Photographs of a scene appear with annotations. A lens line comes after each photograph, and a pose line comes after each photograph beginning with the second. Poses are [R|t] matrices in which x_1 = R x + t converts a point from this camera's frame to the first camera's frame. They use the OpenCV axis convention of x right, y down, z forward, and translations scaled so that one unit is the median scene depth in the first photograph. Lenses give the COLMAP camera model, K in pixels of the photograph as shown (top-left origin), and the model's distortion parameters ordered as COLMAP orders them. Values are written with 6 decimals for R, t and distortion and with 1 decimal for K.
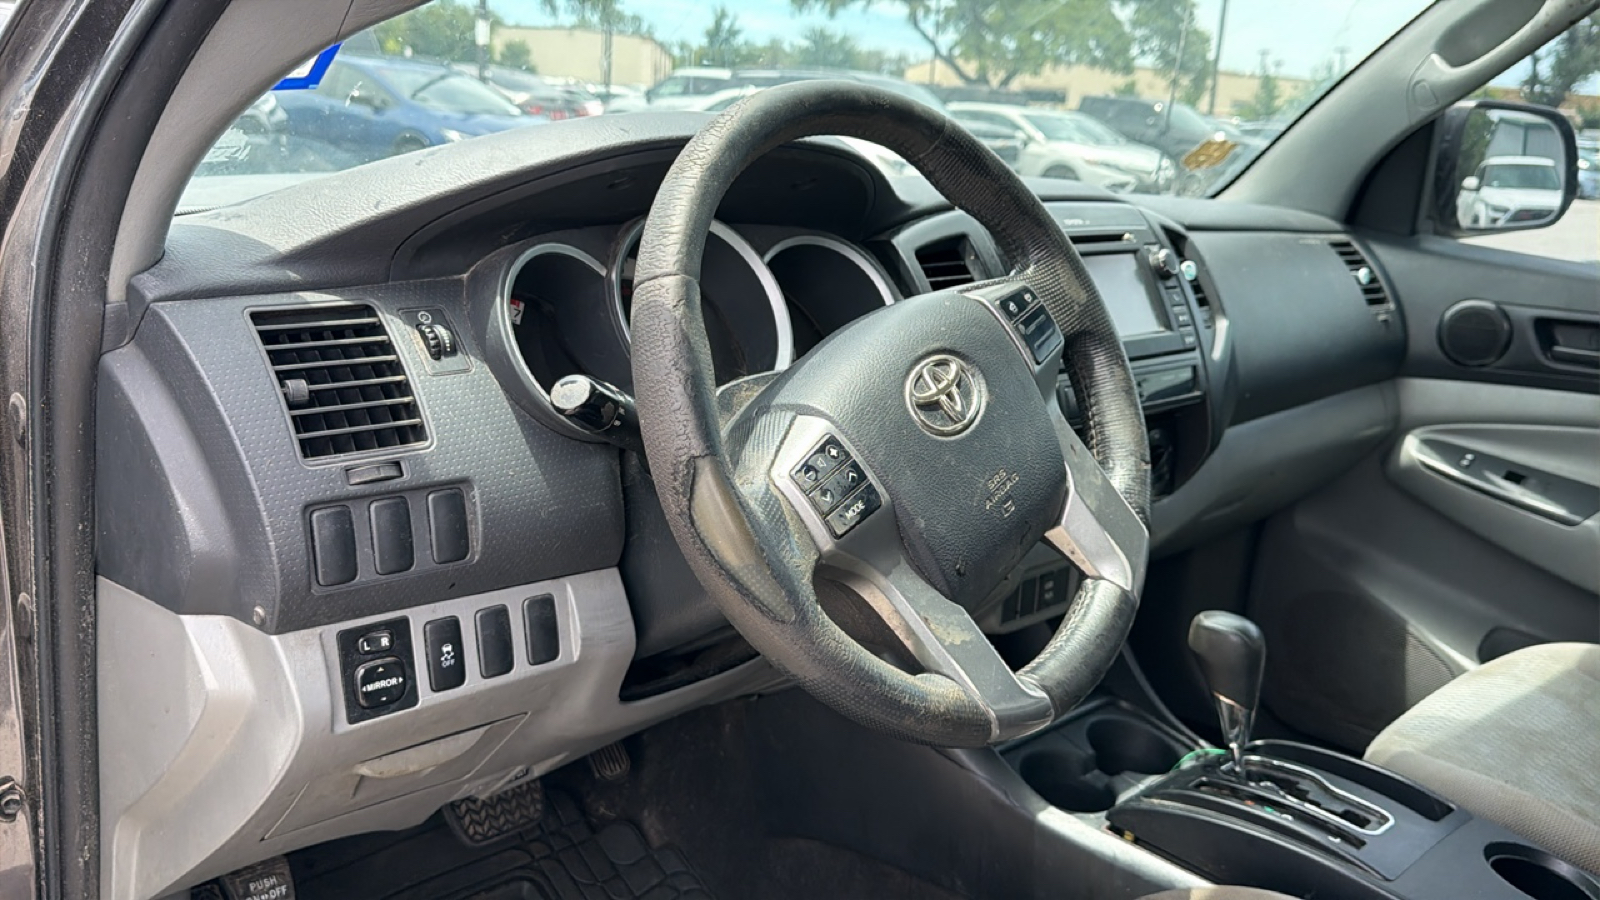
lens RADIAL K [[1372.3, 0, 800.0], [0, 1372.3, 450.0], [0, 0, 1]] dist [0.153725, -0.315136]
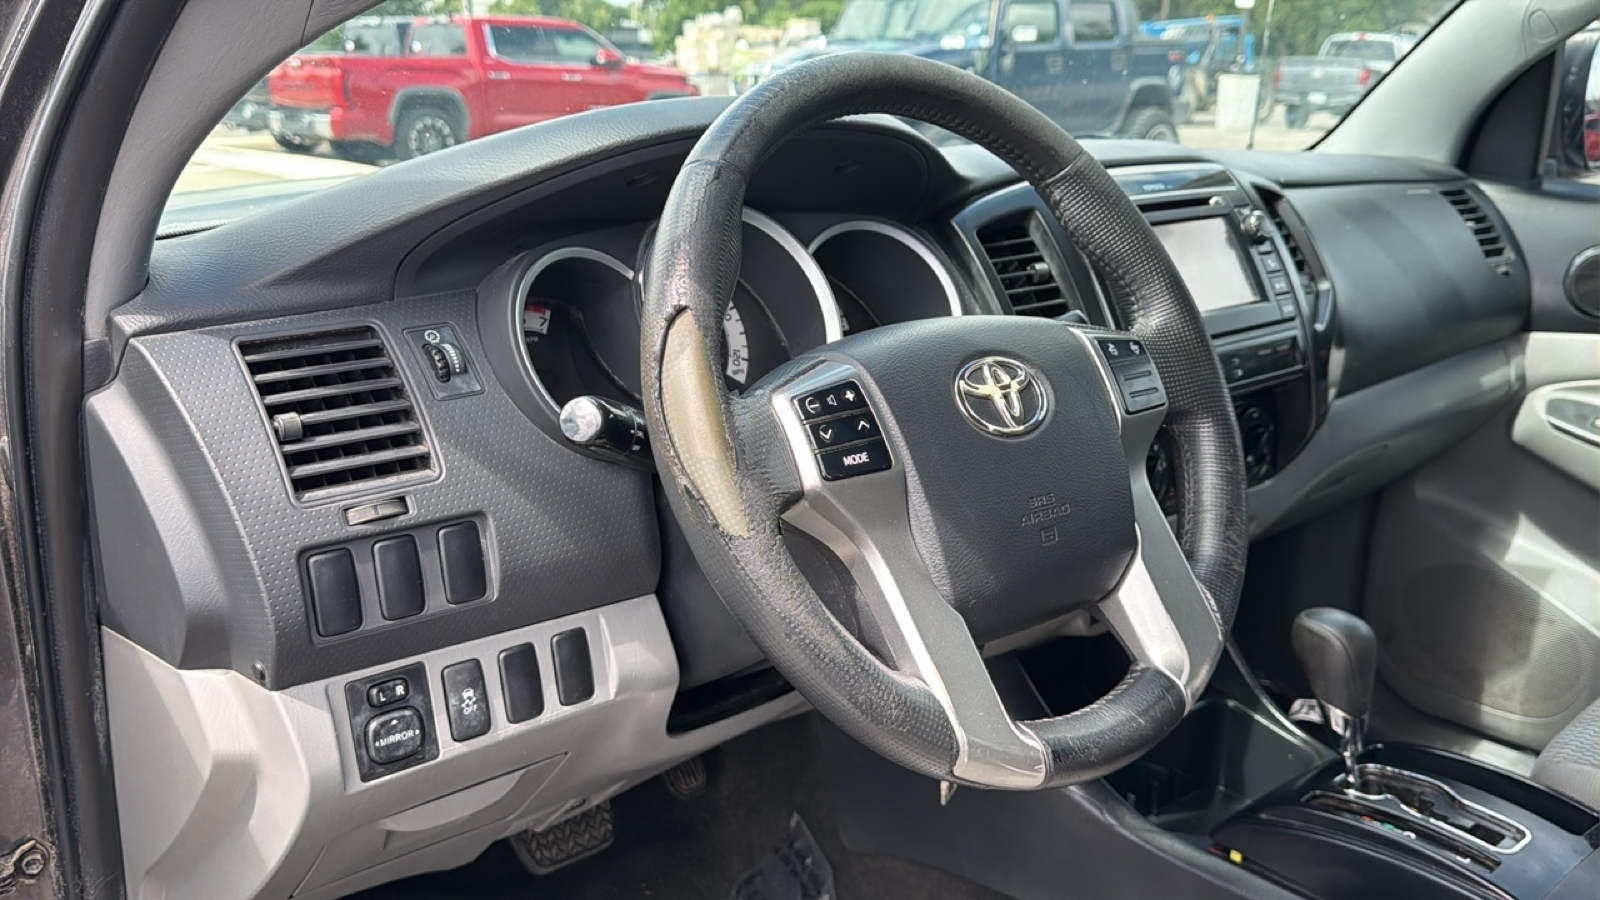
lens RADIAL K [[1364.4, 0, 819.3], [0, 1364.4, 432.7], [0, 0, 1]] dist [0.112908, -0.188376]
pose [[0.997055, -0.037093, -0.067121, 0.044359], [0.038077, 0.999185, 0.013433, -0.032519], [0.066568, -0.015949, 0.997654, 0.097341]]
